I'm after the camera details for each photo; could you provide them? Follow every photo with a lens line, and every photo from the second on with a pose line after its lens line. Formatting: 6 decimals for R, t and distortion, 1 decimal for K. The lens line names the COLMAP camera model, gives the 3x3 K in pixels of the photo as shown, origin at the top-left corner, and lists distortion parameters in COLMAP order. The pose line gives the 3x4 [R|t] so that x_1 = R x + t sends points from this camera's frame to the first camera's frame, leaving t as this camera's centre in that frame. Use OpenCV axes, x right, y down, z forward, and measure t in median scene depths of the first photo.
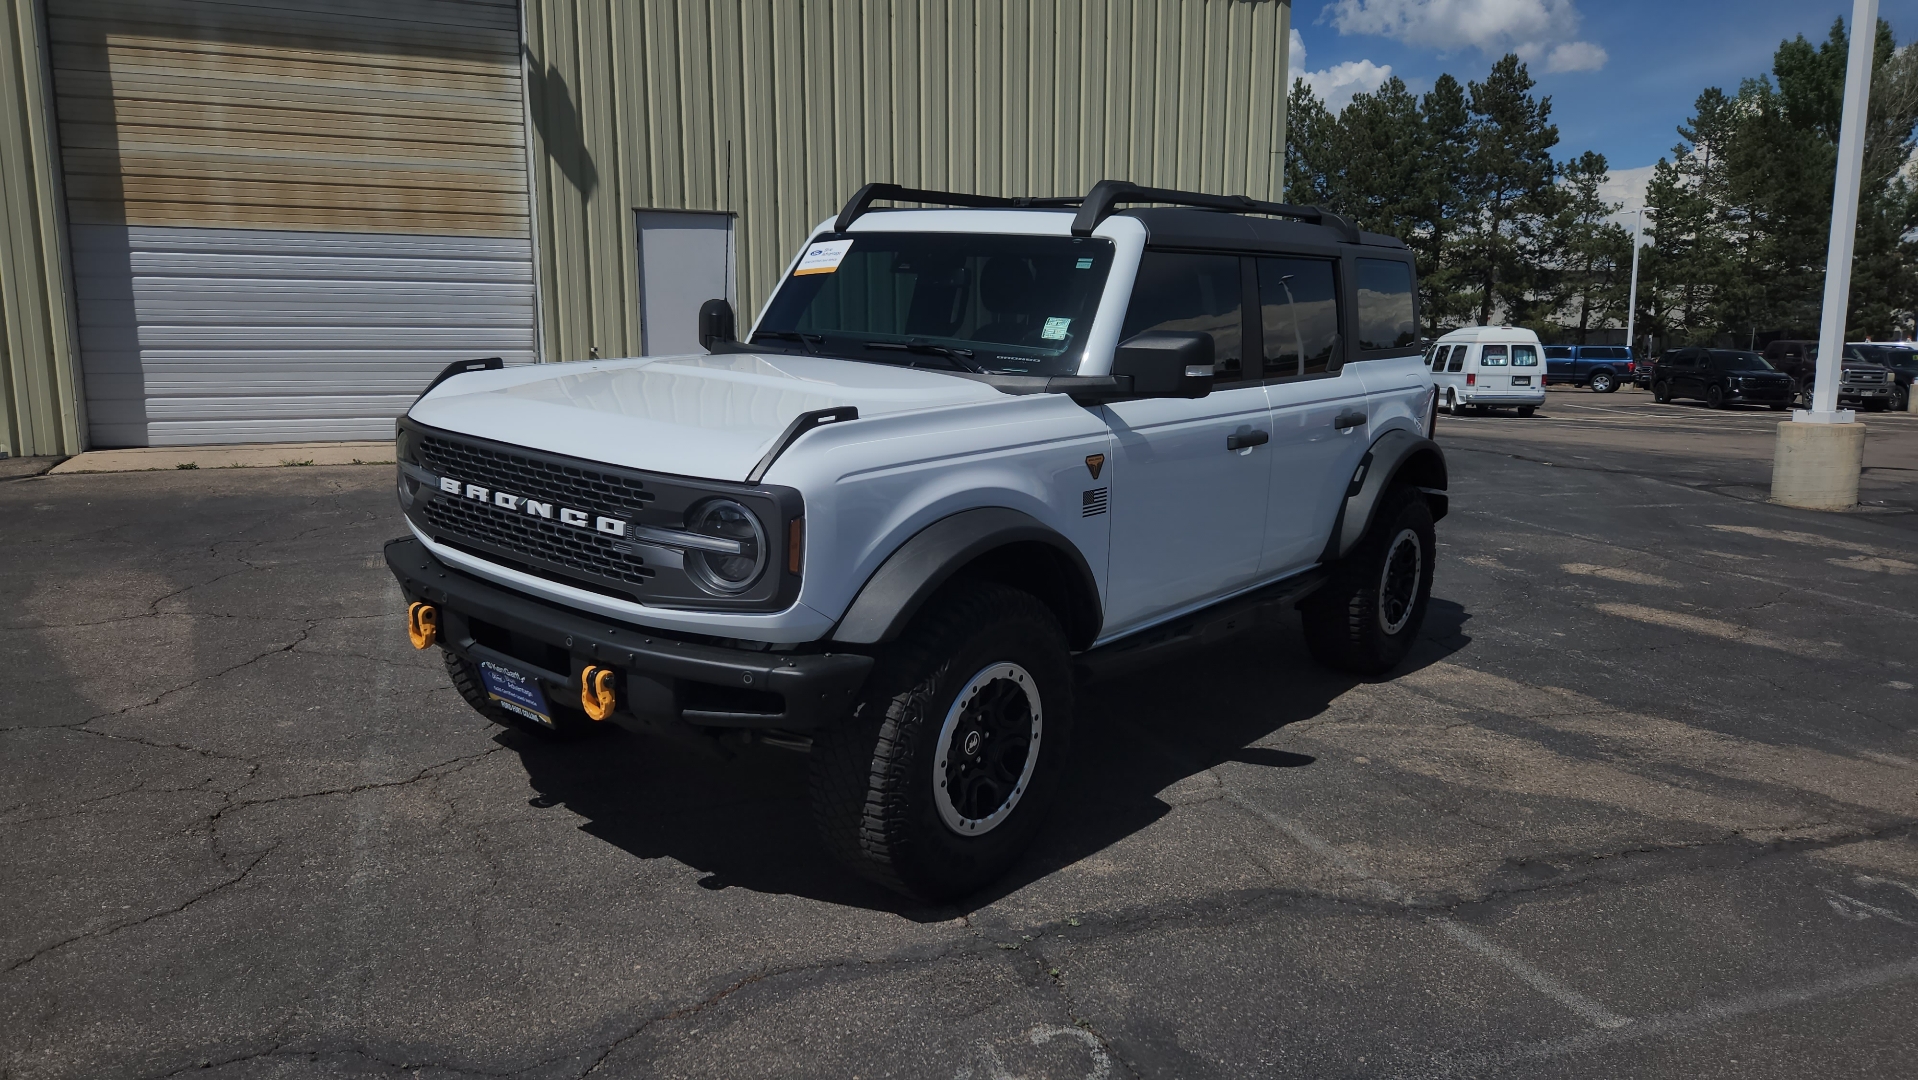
lens RADIAL K [[1277.0, 0, 911.7], [0, 1277.0, 544.1], [0, 0, 1]] dist [0.065071, -0.047334]
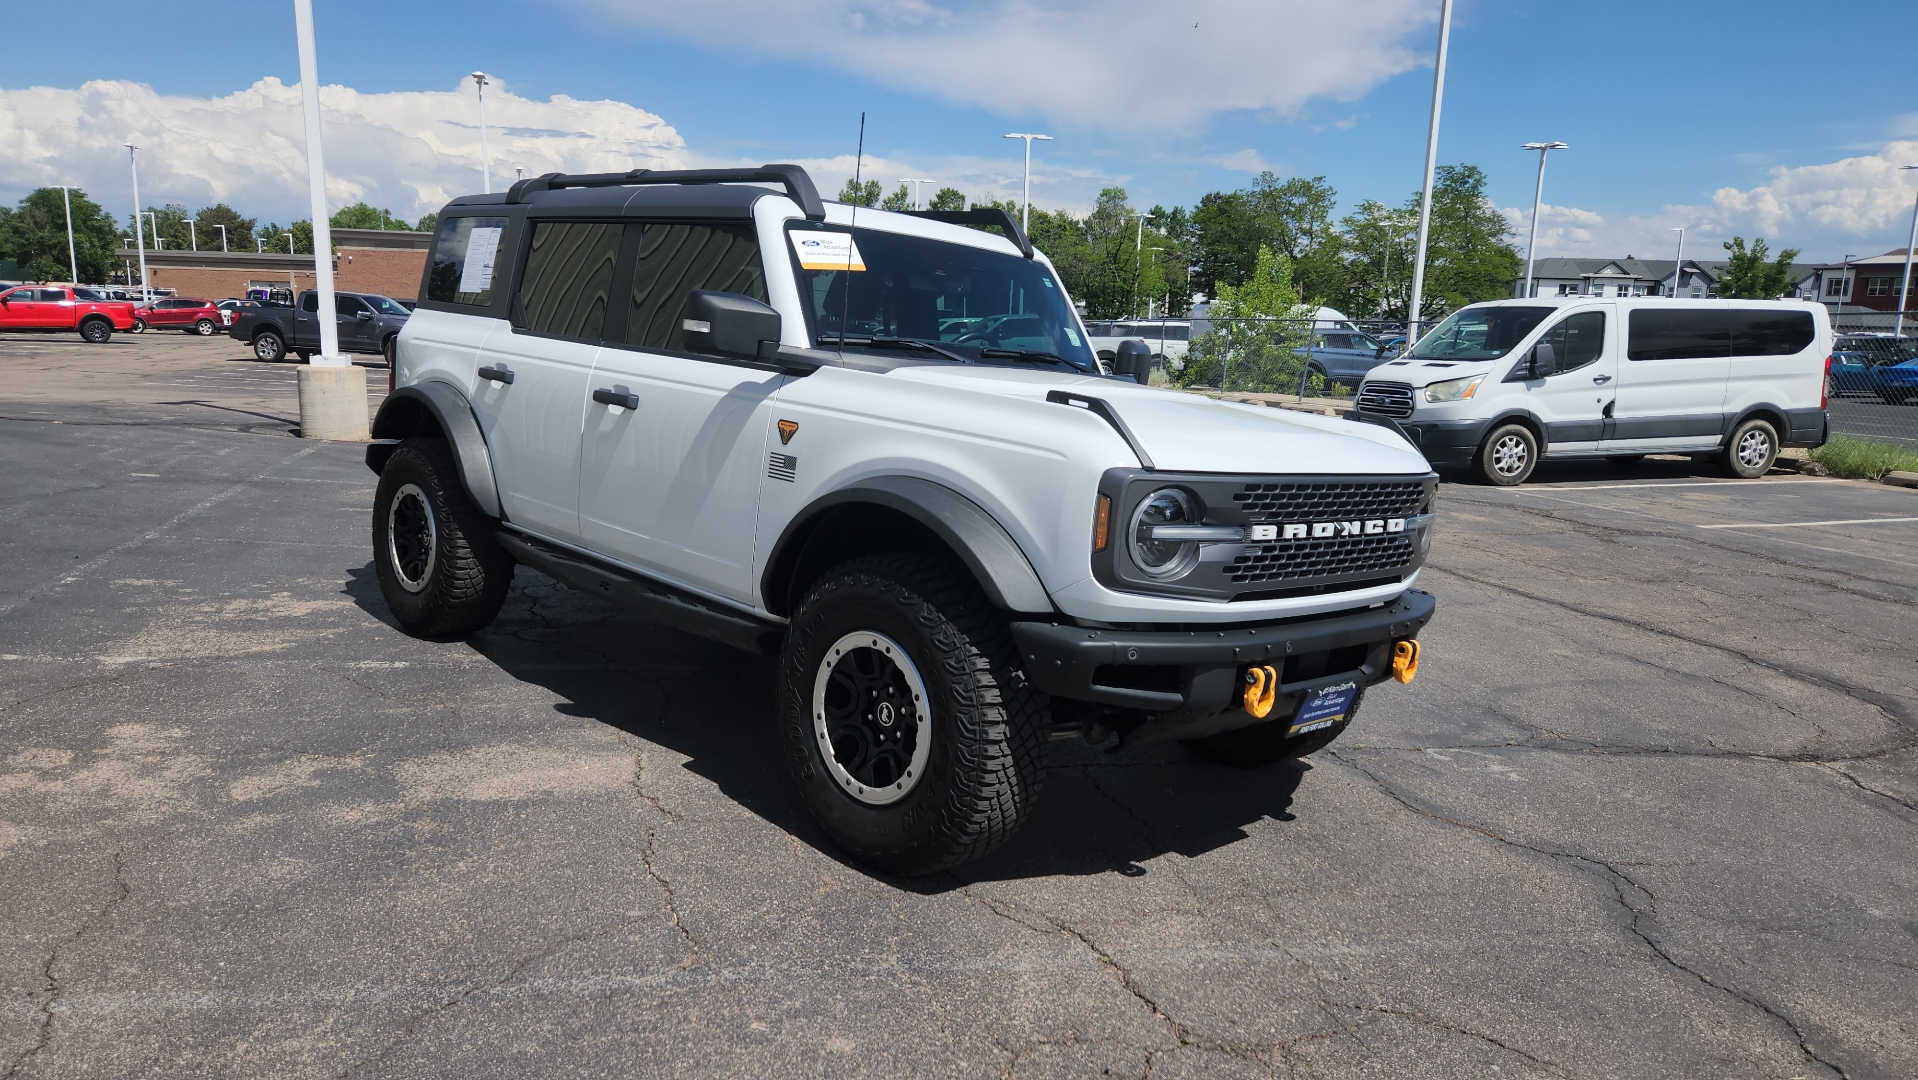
lens RADIAL K [[1292.0, 0, 925.0], [0, 1292.0, 528.8], [0, 0, 1]] dist [0.076495, -0.061965]
pose [[0.113181, -0.167508, 0.979352, -0.953877], [0.118659, 0.980910, 0.154061, -0.162132], [-0.986463, 0.098772, 0.130897, 0.814885]]
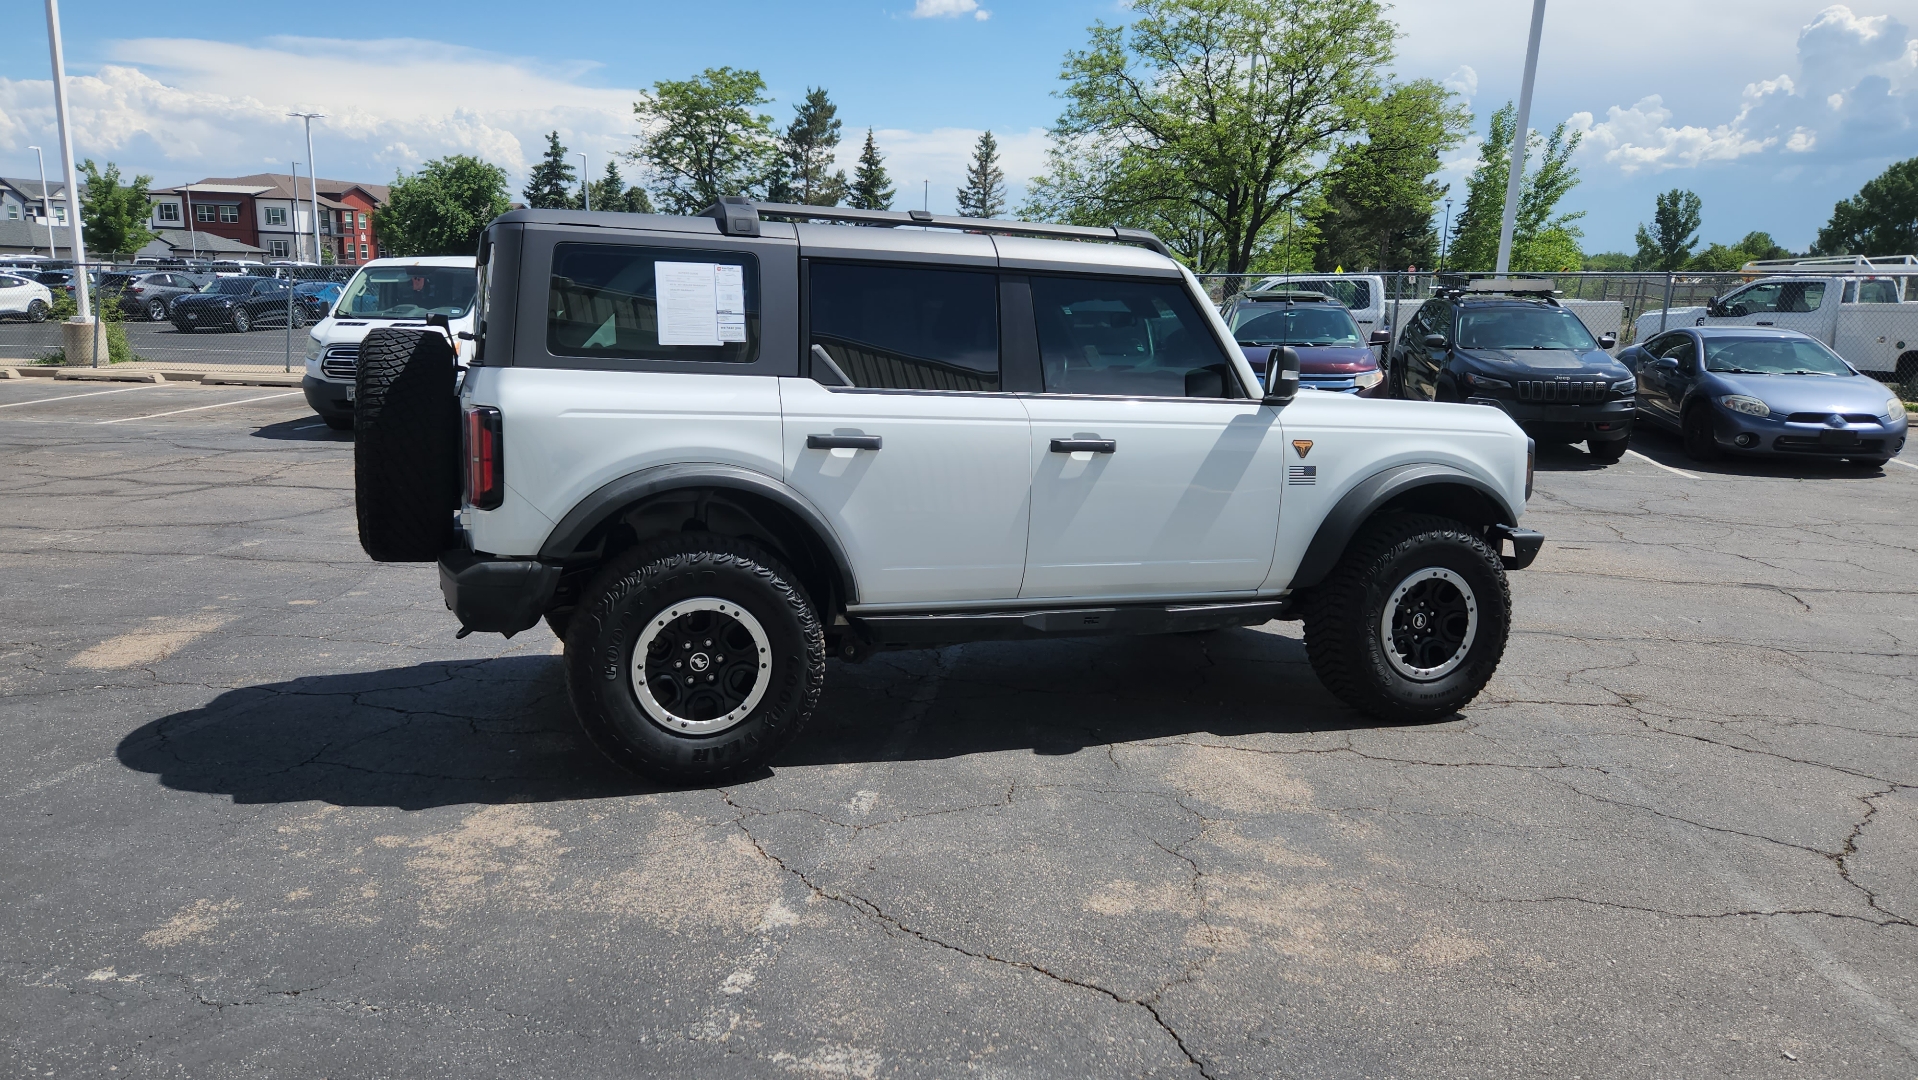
lens RADIAL K [[1284.5, 0, 912.3], [0, 1284.5, 532.5], [0, 0, 1]] dist [0.075702, -0.059095]
pose [[-0.860376, -0.126417, 0.493733, -0.425460], [0.045206, 0.946002, 0.320992, -0.396358], [-0.507651, 0.298493, -0.808203, 2.034321]]
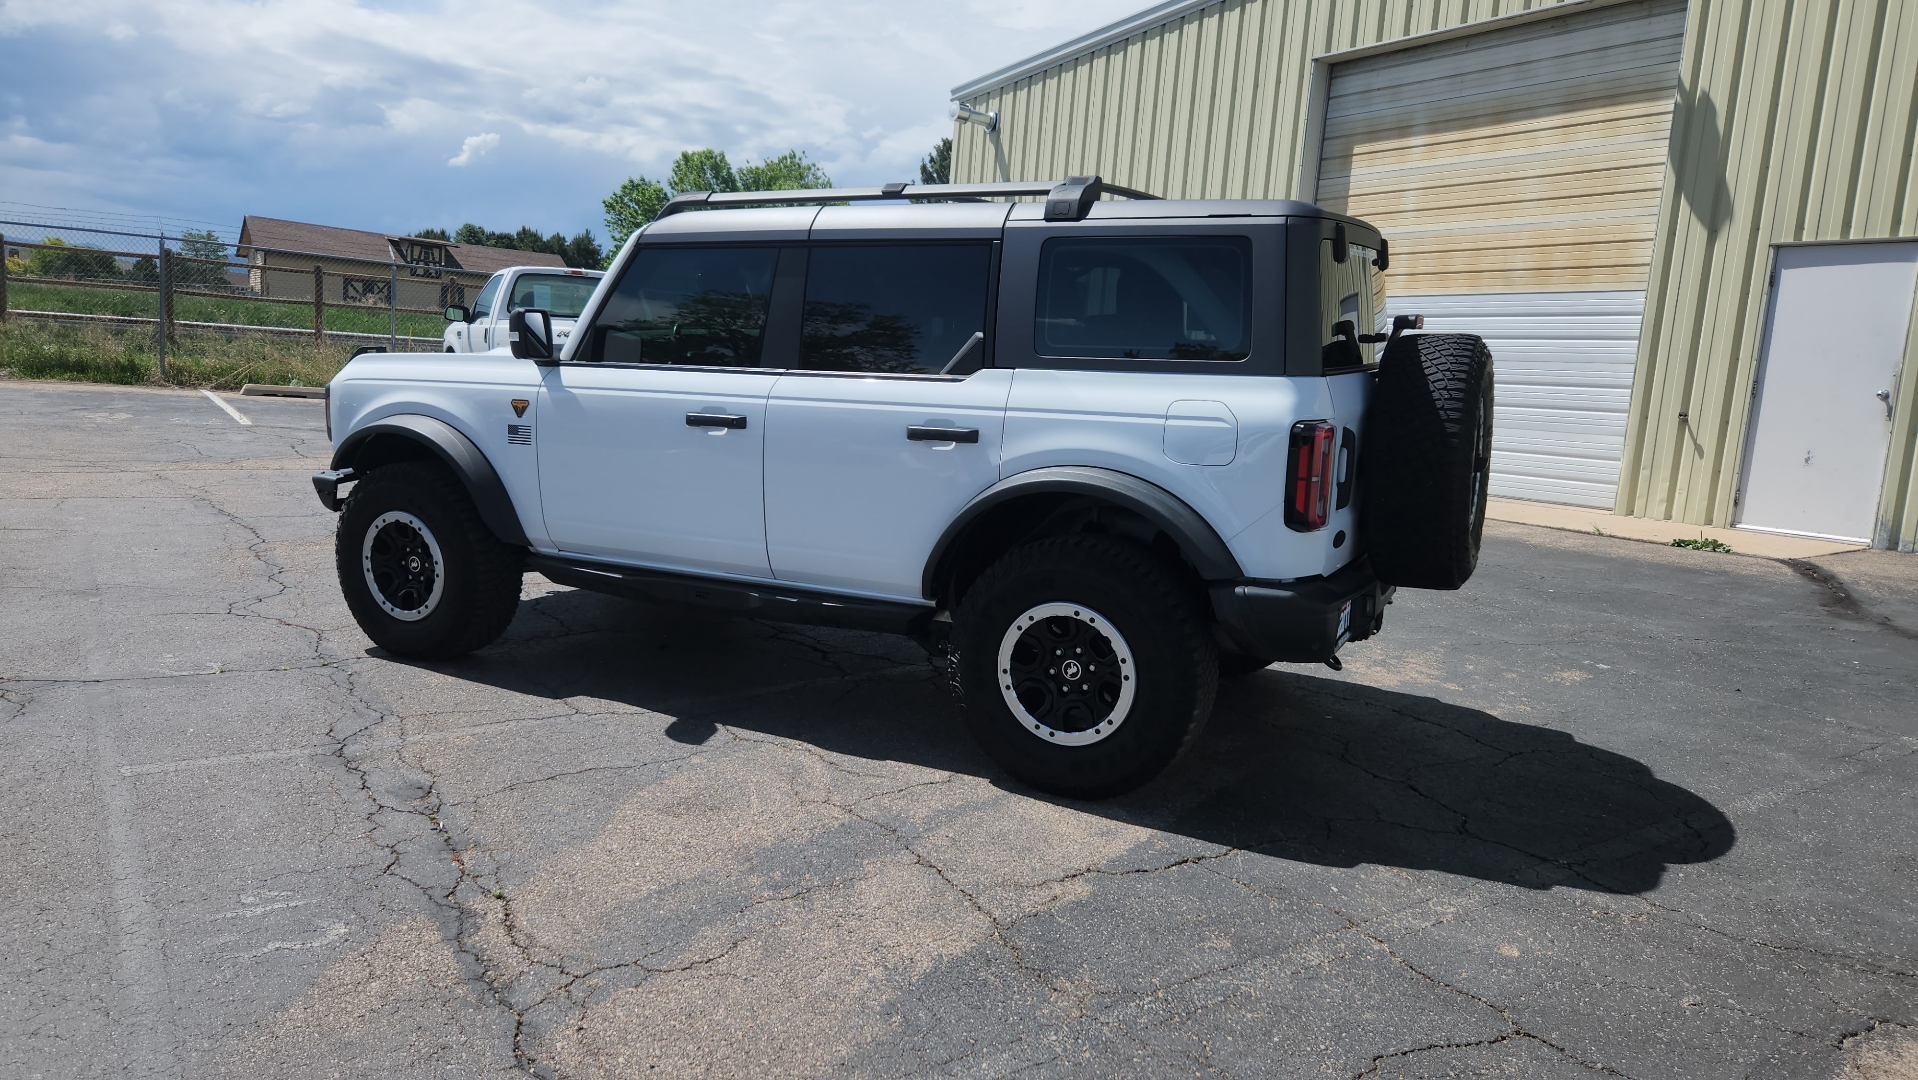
lens RADIAL K [[1273.7, 0, 934.4], [0, 1273.7, 544.2], [0, 0, 1]] dist [0.068875, -0.051843]
pose [[0.222584, 0.140916, -0.964675, 1.216449], [-0.213580, 0.972510, 0.092780, -0.108725], [0.951231, 0.185384, 0.246562, 0.856272]]
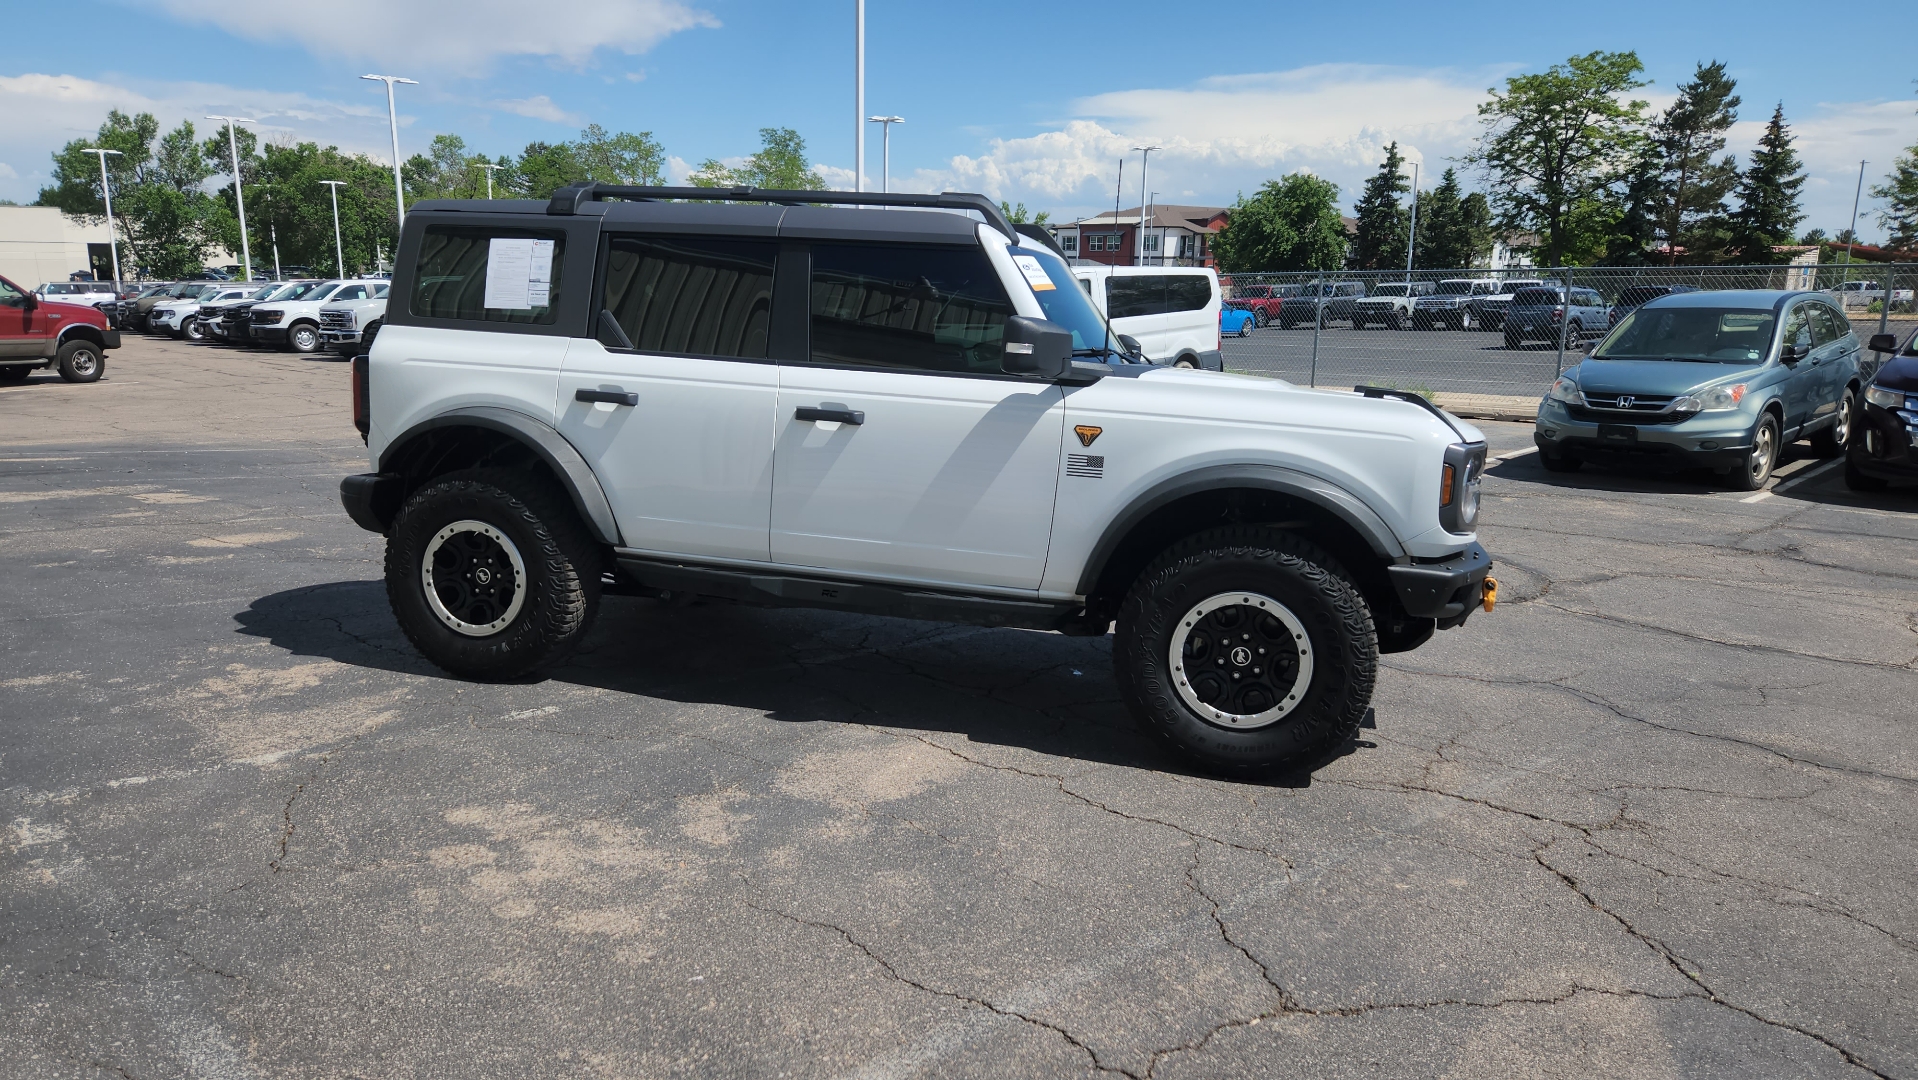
lens RADIAL K [[1282.3, 0, 941.3], [0, 1282.3, 550.8], [0, 0, 1]] dist [0.074805, -0.057651]
pose [[-0.395713, -0.200255, 0.896275, -0.971741], [0.122863, 0.955620, 0.267759, -0.288510], [-0.910119, 0.216075, -0.353548, 1.436990]]
